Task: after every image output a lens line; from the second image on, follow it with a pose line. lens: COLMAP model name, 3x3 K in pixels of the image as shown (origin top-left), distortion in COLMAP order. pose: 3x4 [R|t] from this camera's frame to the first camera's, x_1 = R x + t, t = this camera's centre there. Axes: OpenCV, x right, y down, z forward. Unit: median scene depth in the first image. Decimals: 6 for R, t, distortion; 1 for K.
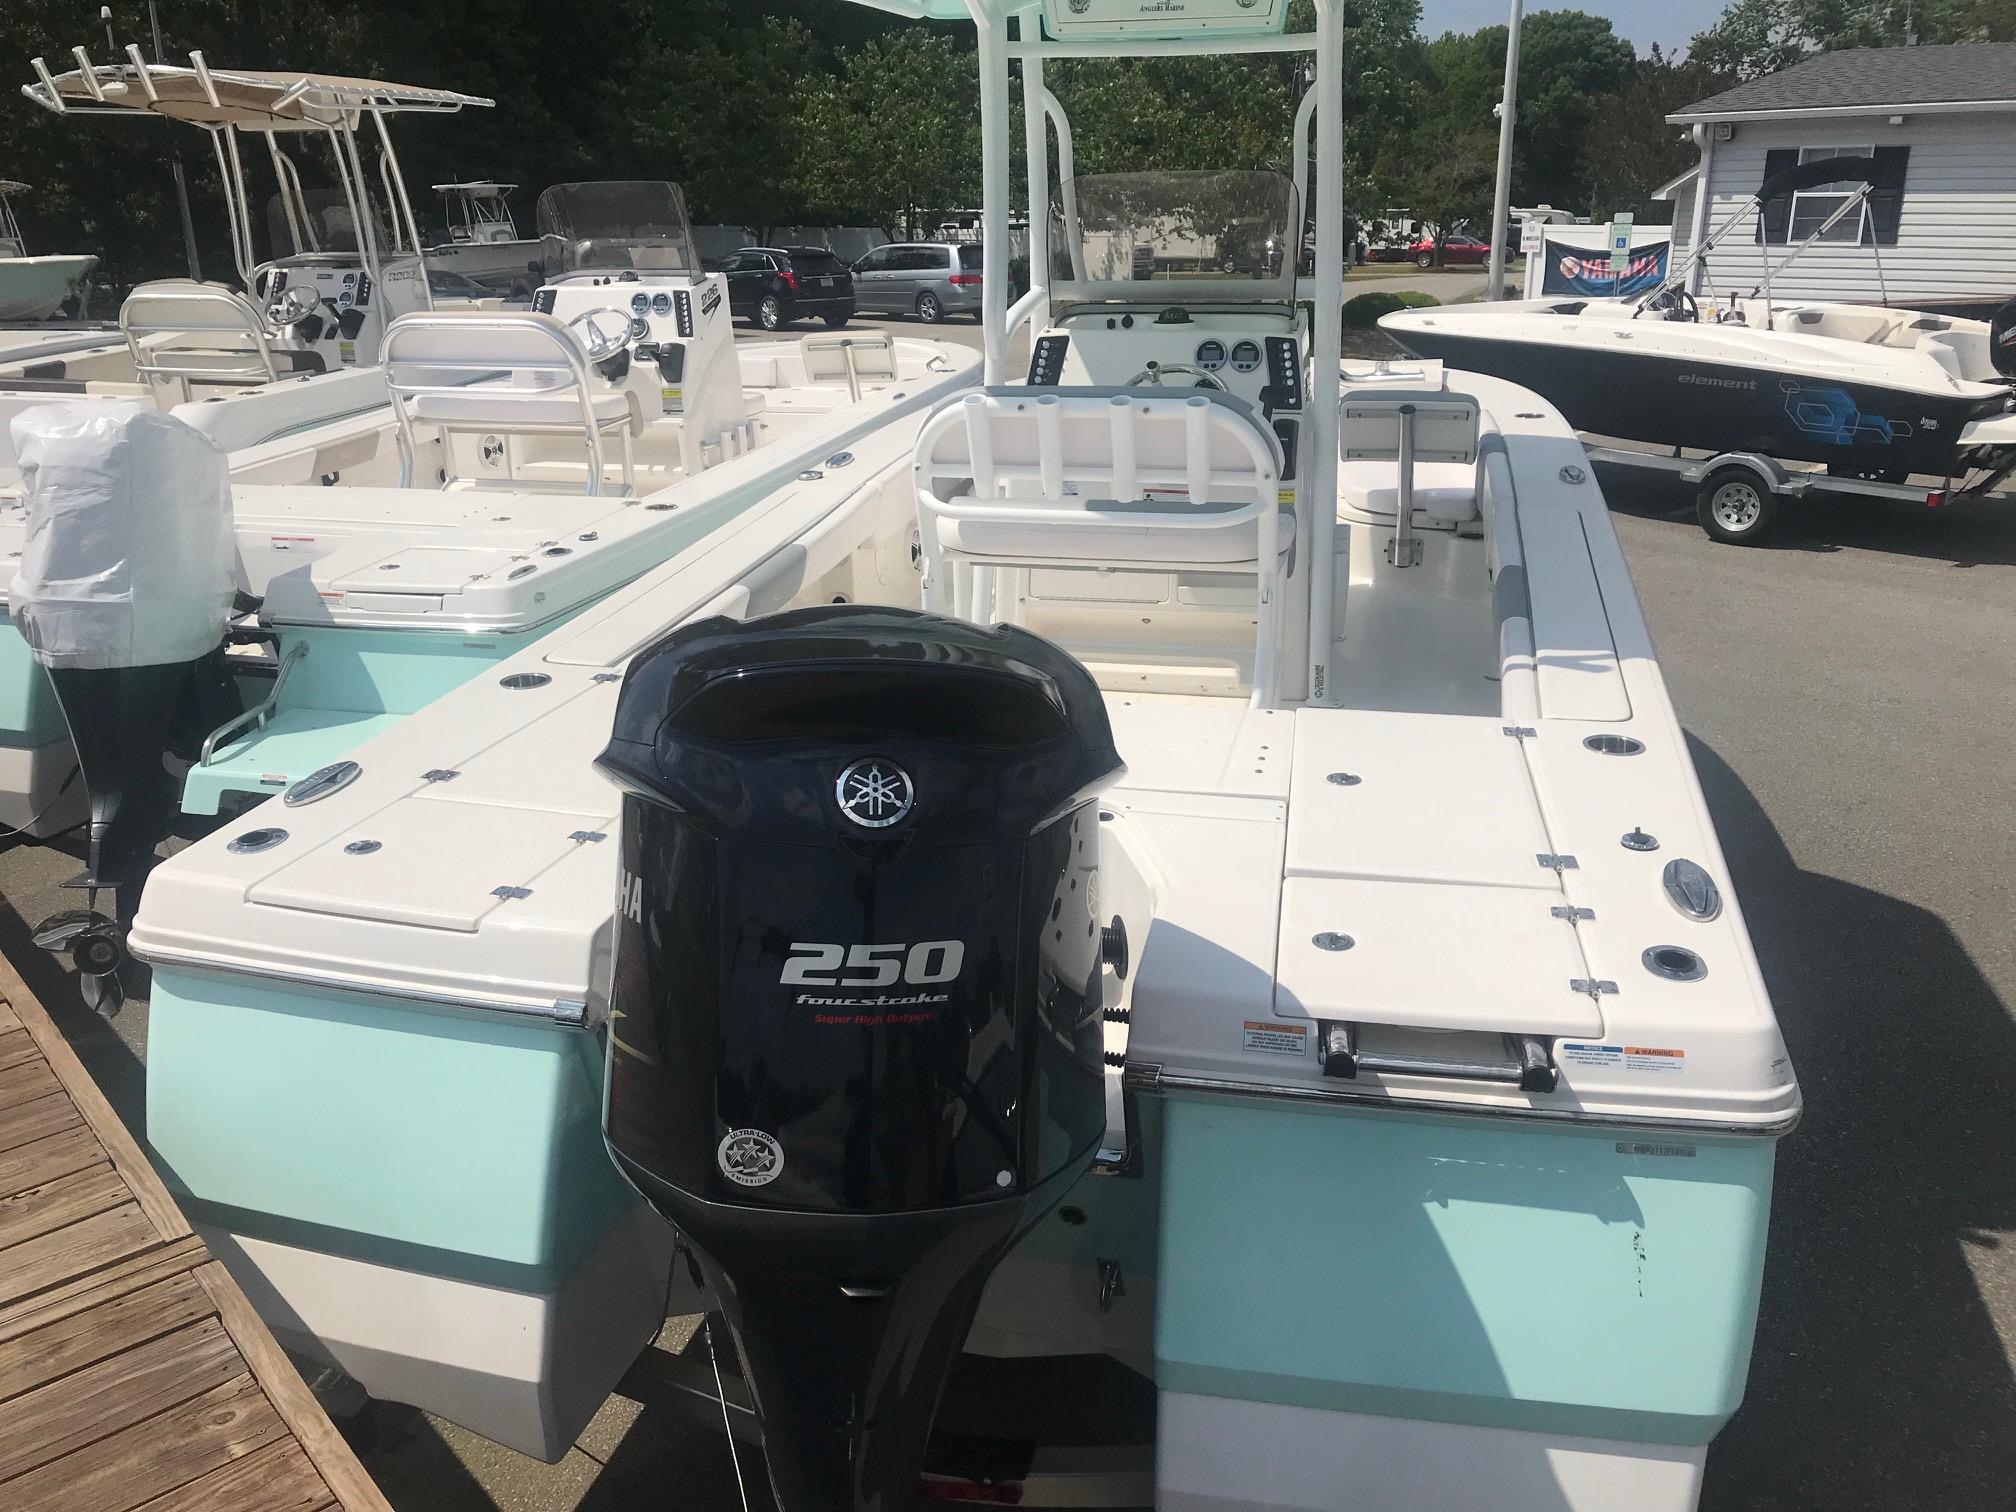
lens RADIAL K [[1648.4, 0, 1000.5], [0, 1648.4, 752.5], [0, 0, 1]] dist [-0.013437, 0.030437]
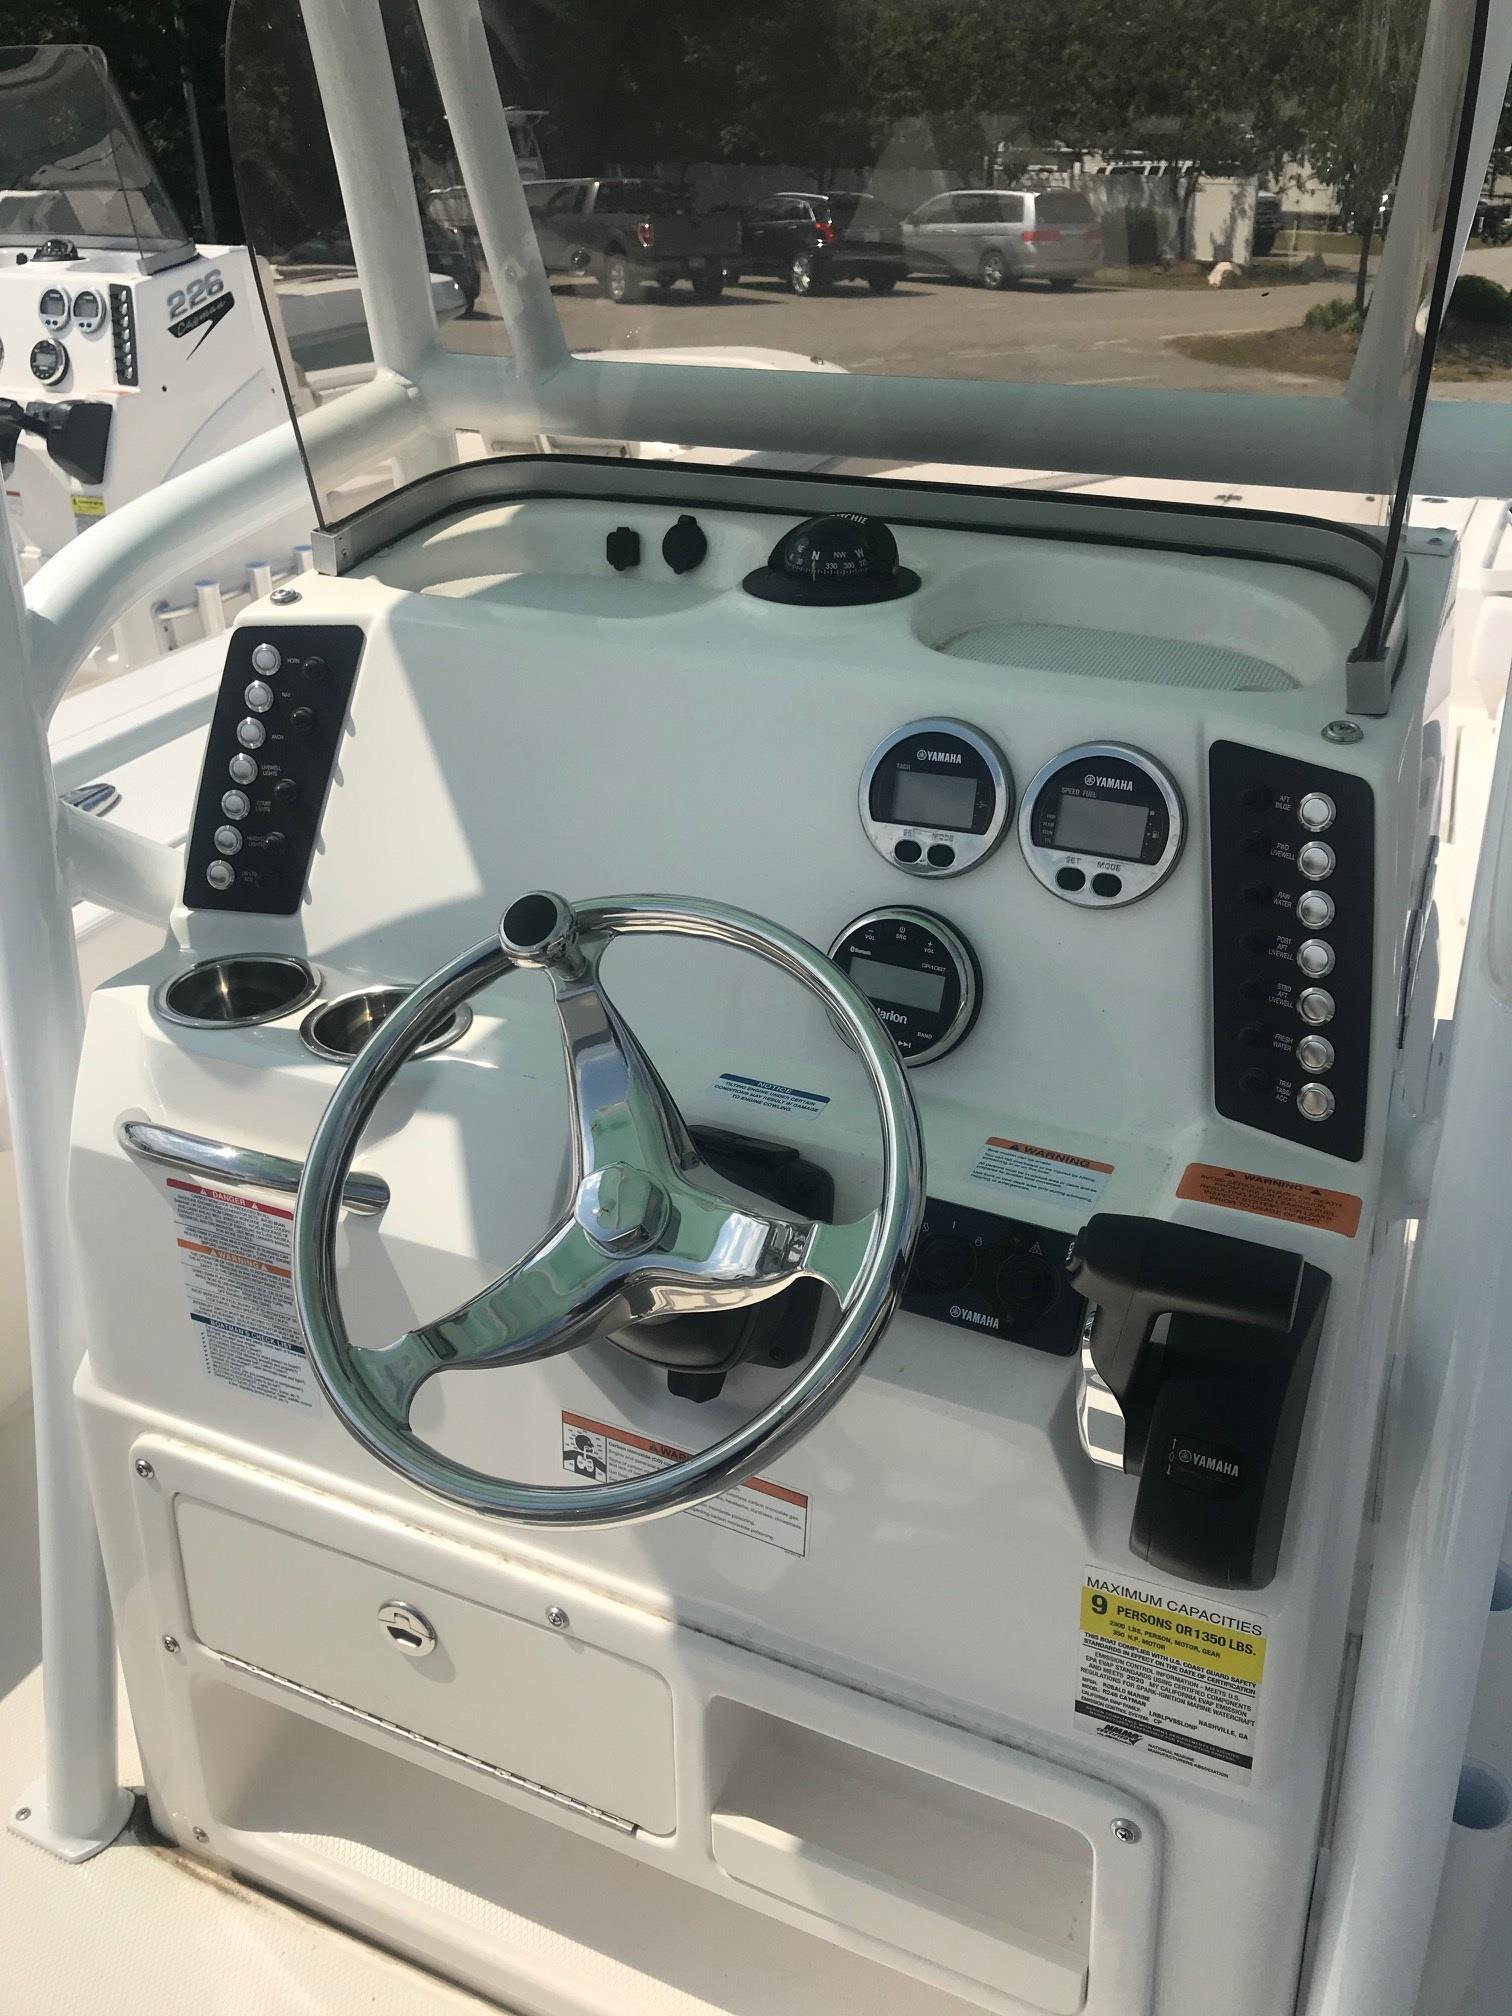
lens RADIAL K [[1648.4, 0, 767.7], [0, 1648.4, 1014.6], [0, 0, 1]] dist [-0.013437, 0.030437]
pose [[0.982712, 0.095272, -0.158748, 0.091342], [-0.067890, 0.983144, 0.169761, -0.159285], [0.172246, -0.156049, 0.972615, 0.509614]]
